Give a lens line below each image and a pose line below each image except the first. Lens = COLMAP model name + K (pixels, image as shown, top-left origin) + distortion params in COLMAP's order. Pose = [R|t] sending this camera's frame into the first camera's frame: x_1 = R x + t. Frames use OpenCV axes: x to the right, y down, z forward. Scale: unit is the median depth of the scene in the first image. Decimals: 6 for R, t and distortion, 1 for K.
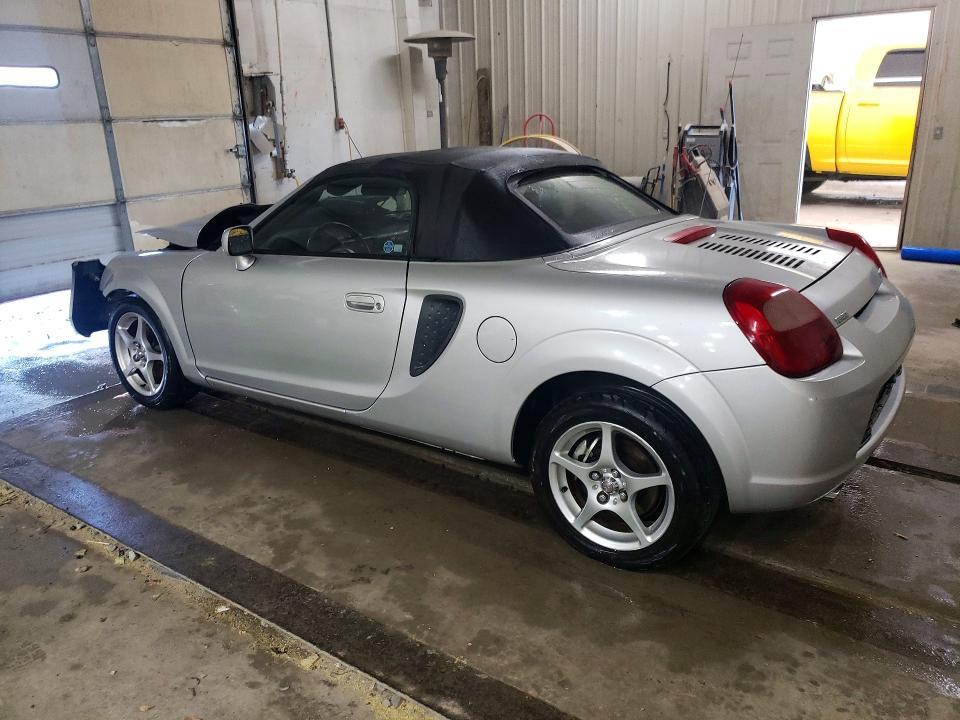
lens RADIAL K [[762.4, 0, 481.6], [0, 762.4, 349.2], [0, 0, 1]] dist [0.008255, 0.011330]
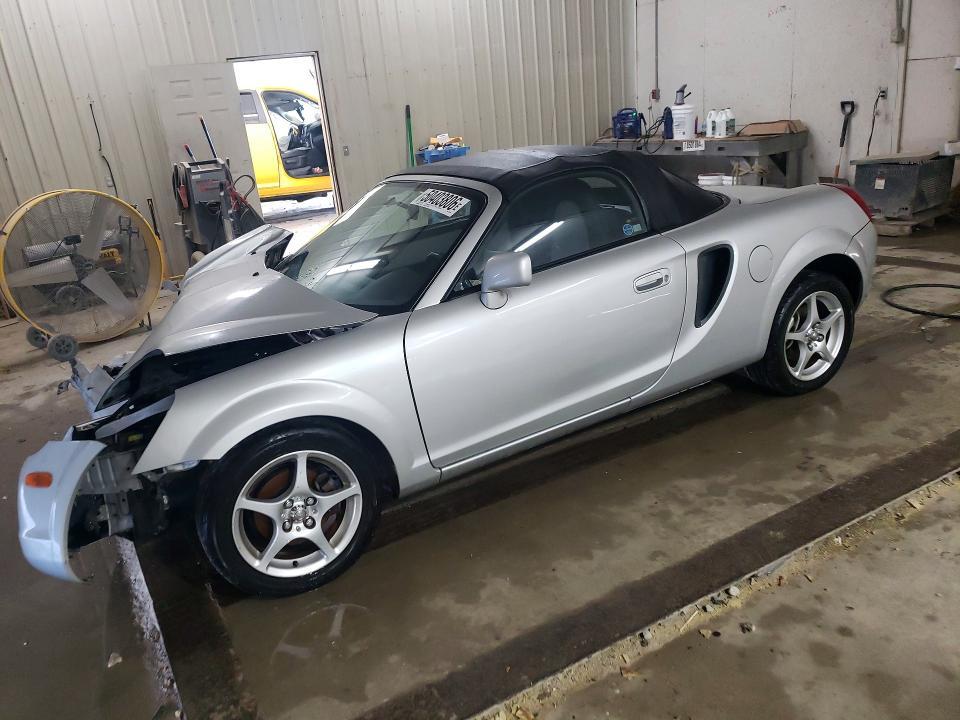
lens RADIAL K [[741.6, 0, 465.9], [0, 741.6, 362.6], [0, 0, 1]] dist [0.008750, 0.005265]
pose [[0.435837, -0.318319, 0.841855, -1.189861], [0.359259, 0.919148, 0.161553, -0.219223], [-0.825215, 0.232033, 0.514958, 0.718078]]
